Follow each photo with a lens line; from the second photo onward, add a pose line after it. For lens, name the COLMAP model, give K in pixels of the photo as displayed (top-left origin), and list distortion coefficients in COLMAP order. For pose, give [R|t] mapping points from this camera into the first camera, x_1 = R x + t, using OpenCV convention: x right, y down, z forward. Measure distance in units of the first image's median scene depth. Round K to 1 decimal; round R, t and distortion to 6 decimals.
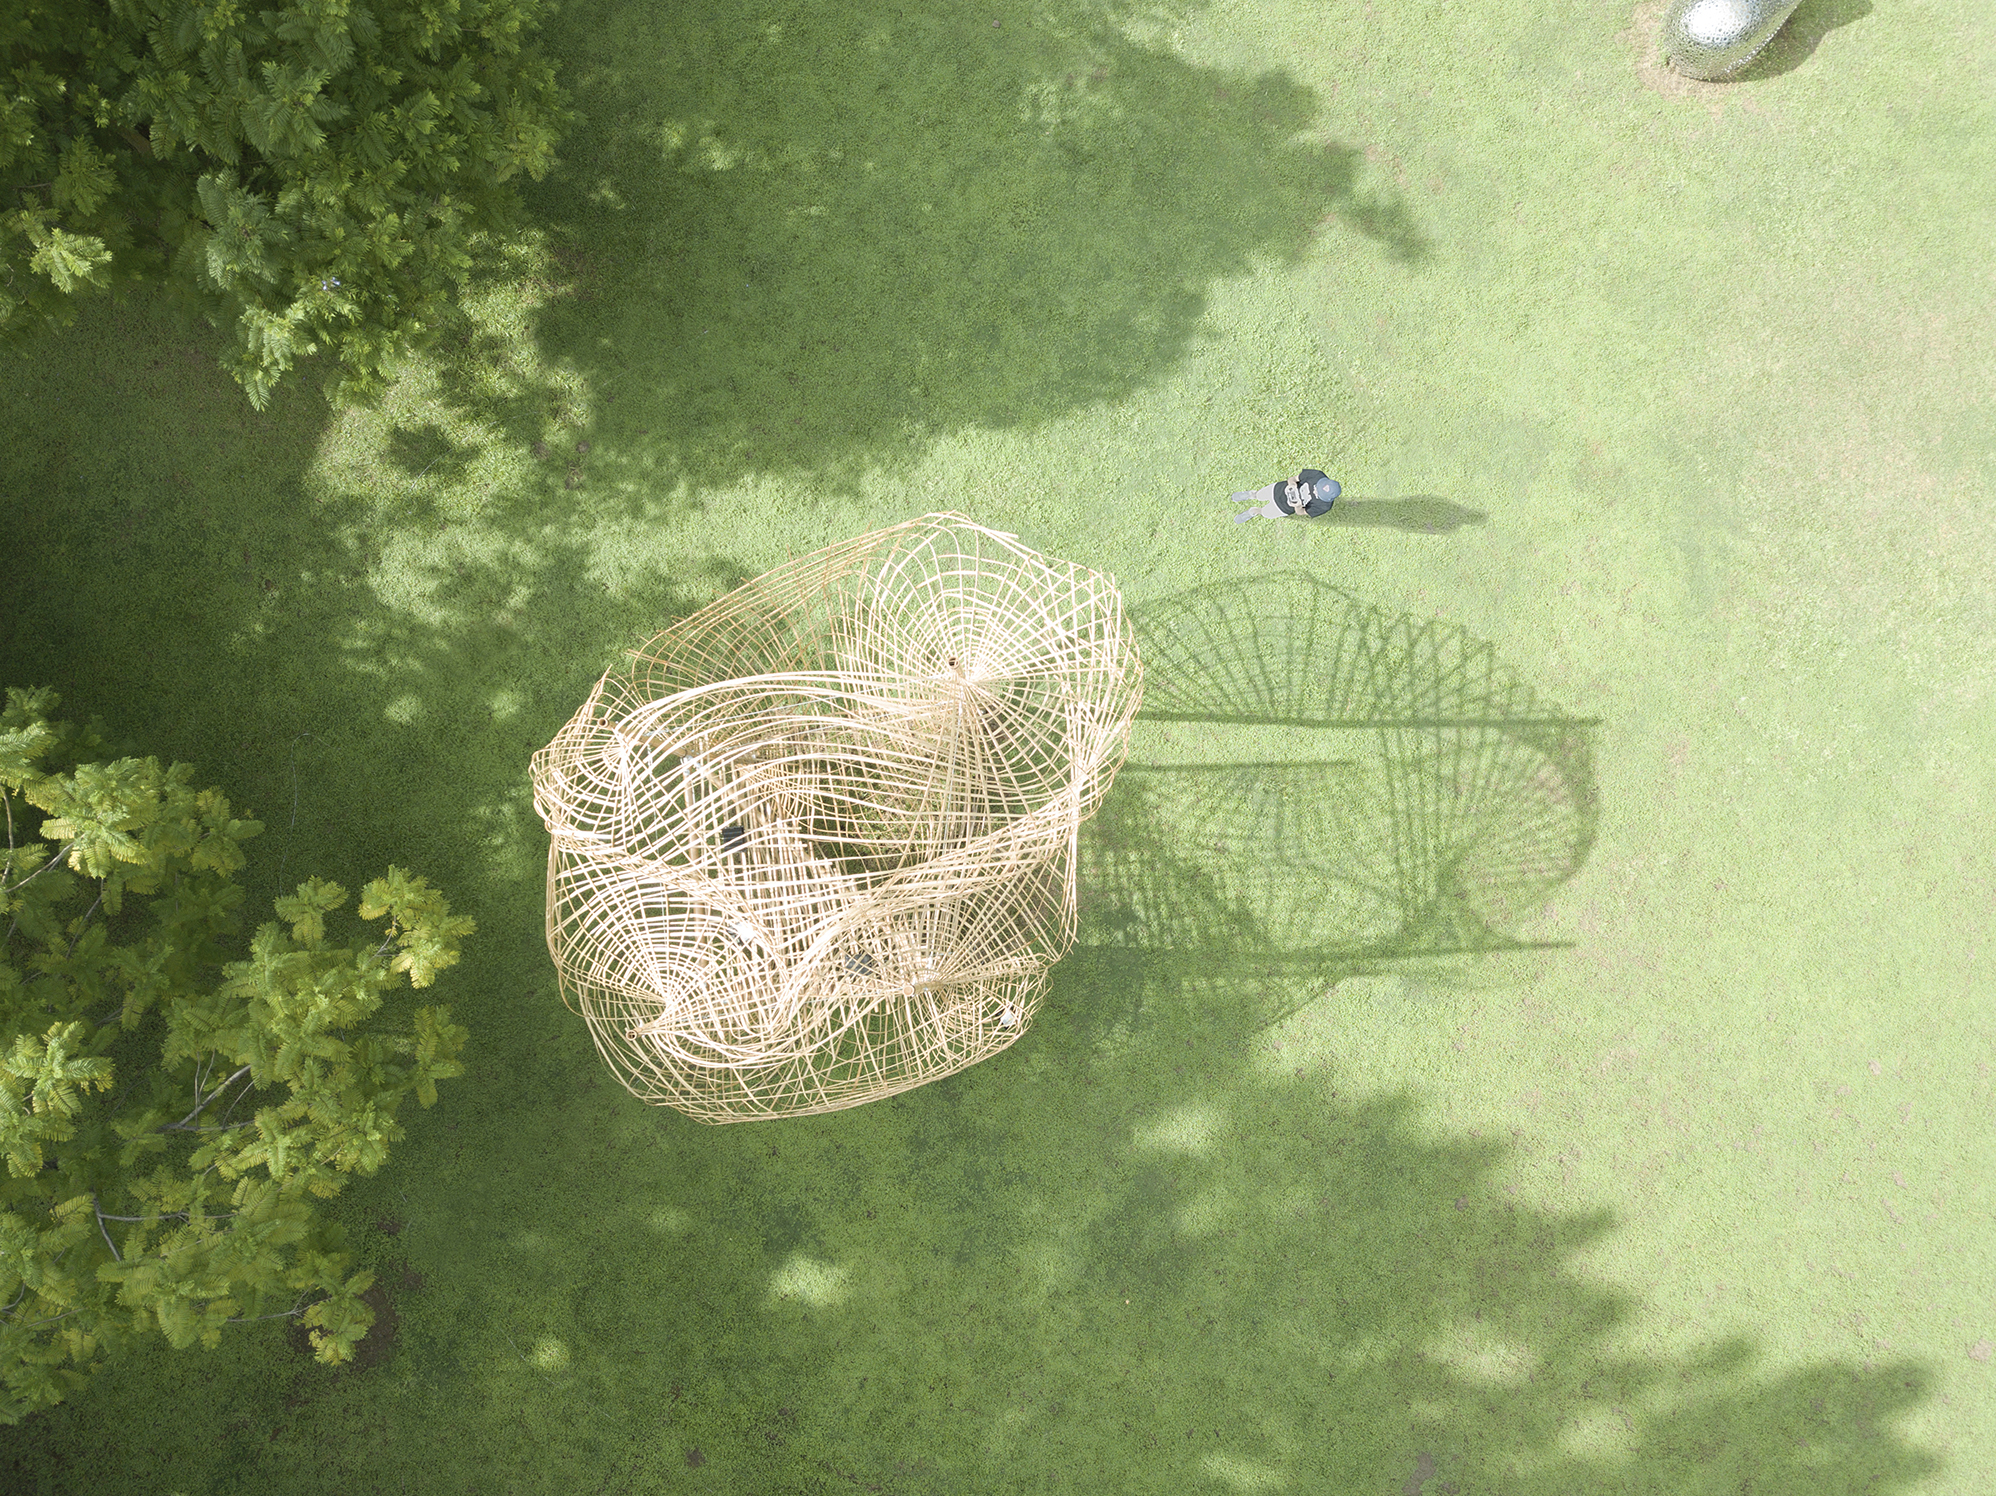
lens RADIAL K [[1512.7, 0, 995.0], [0, 1512.7, 746.4], [0, 0, 1]] dist [0.085813, 0.001798]
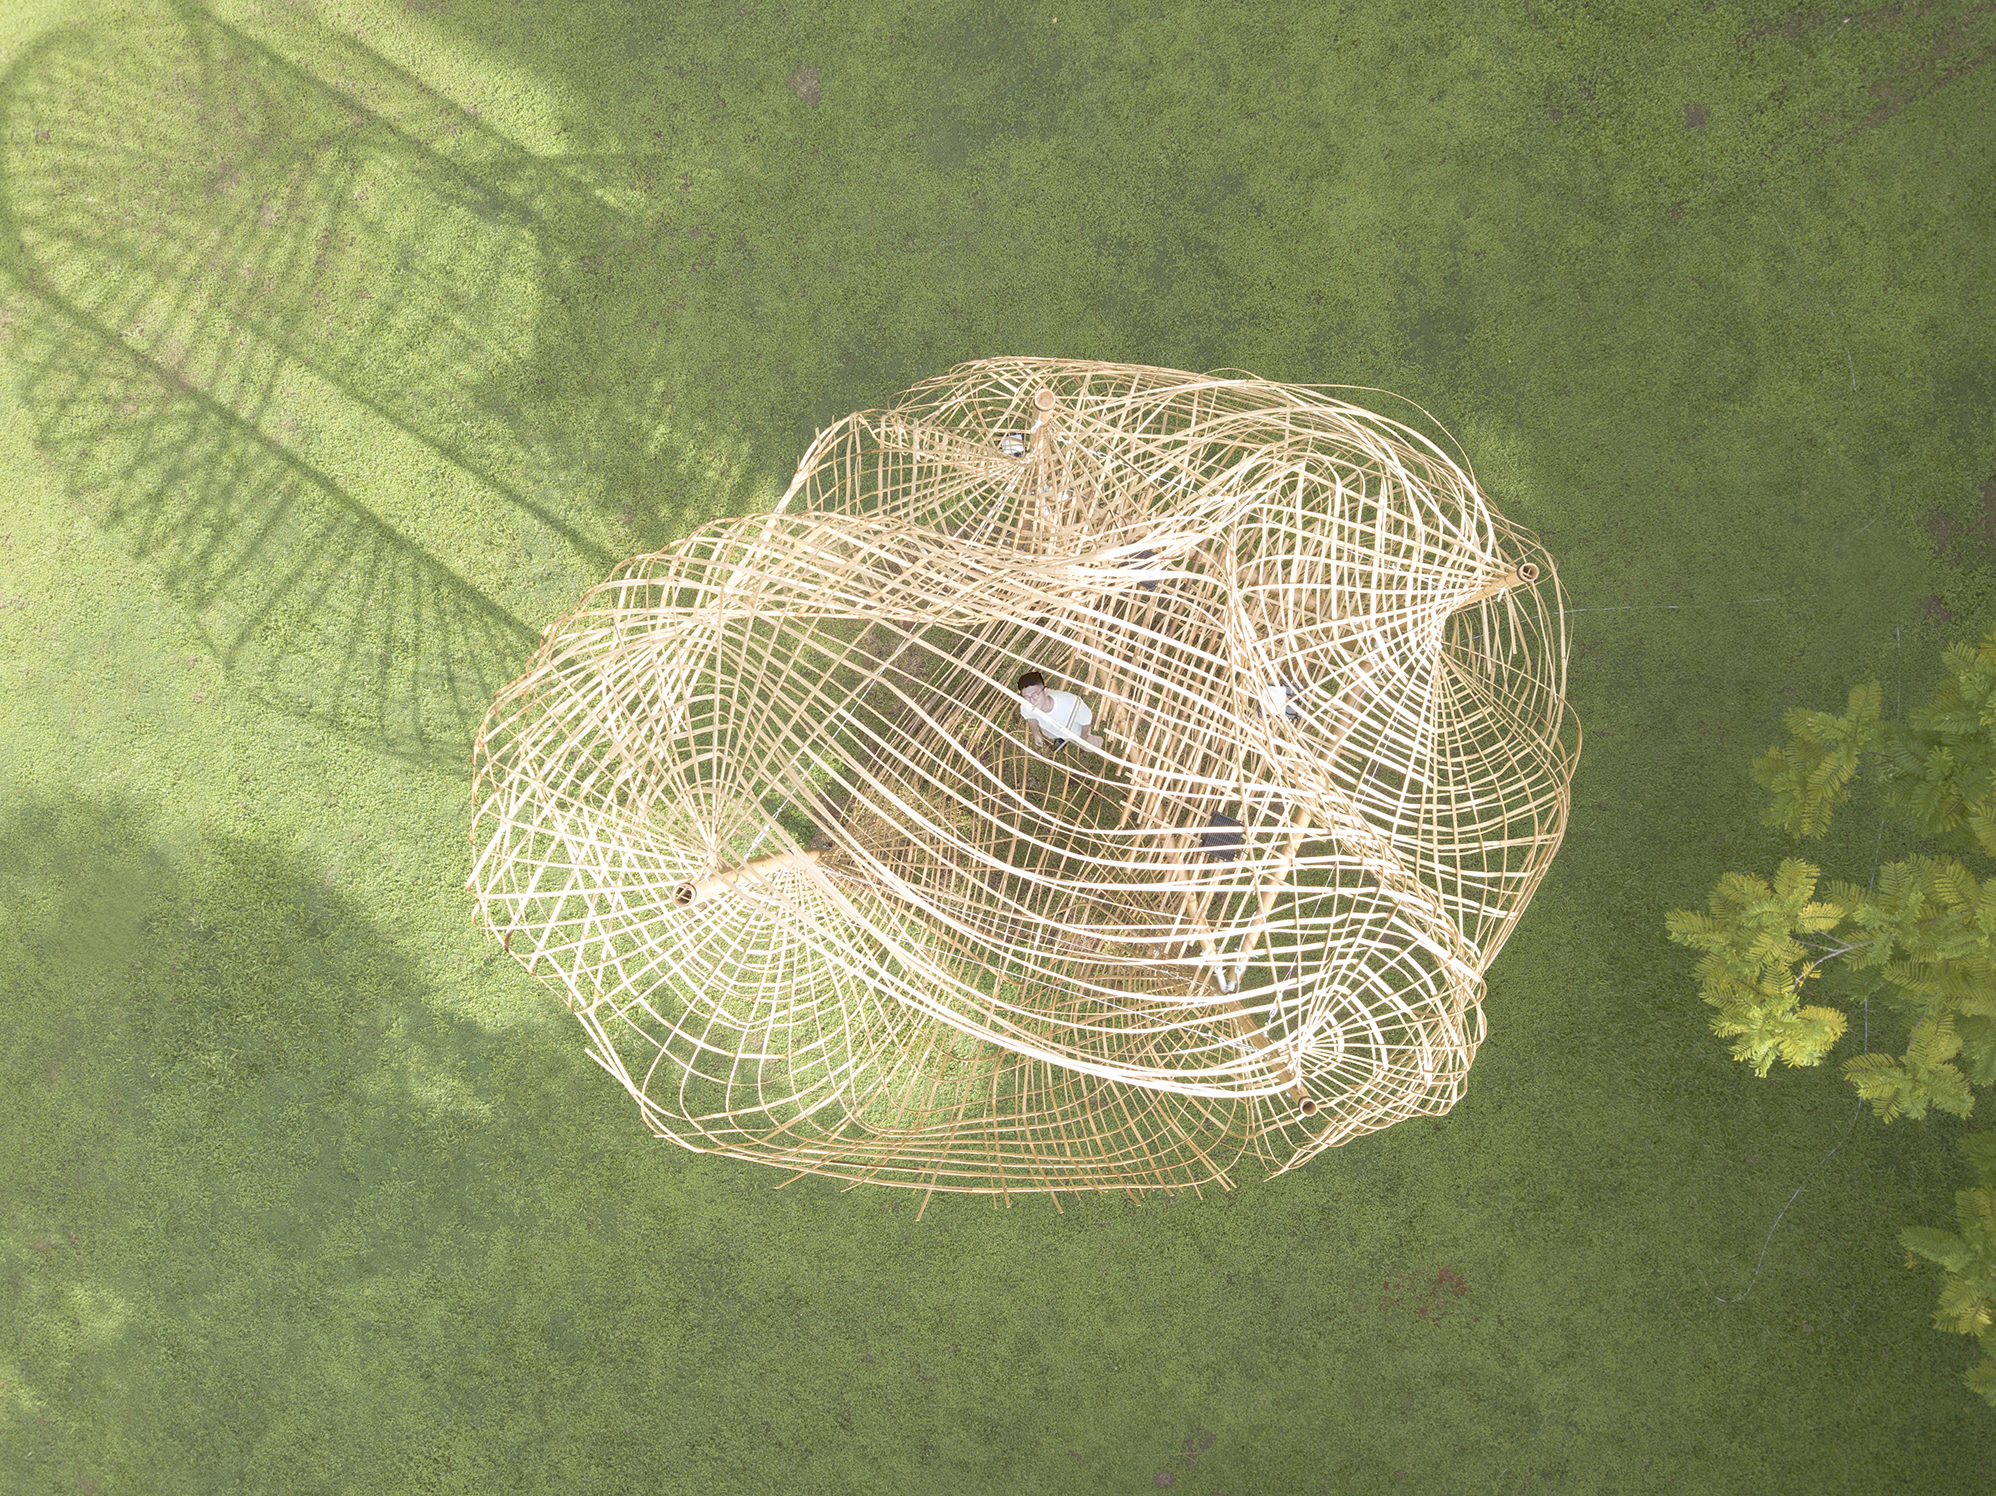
lens RADIAL K [[1512.7, 0, 996.8], [0, 1512.7, 745.0], [0, 0, 1]] dist [0.085813, 0.001798]
pose [[-0.875073, -0.481718, 0.046852, -0.112677], [0.483947, -0.872190, 0.071278, 0.004267], [0.006528, 0.085047, 0.996356, 0.408900]]
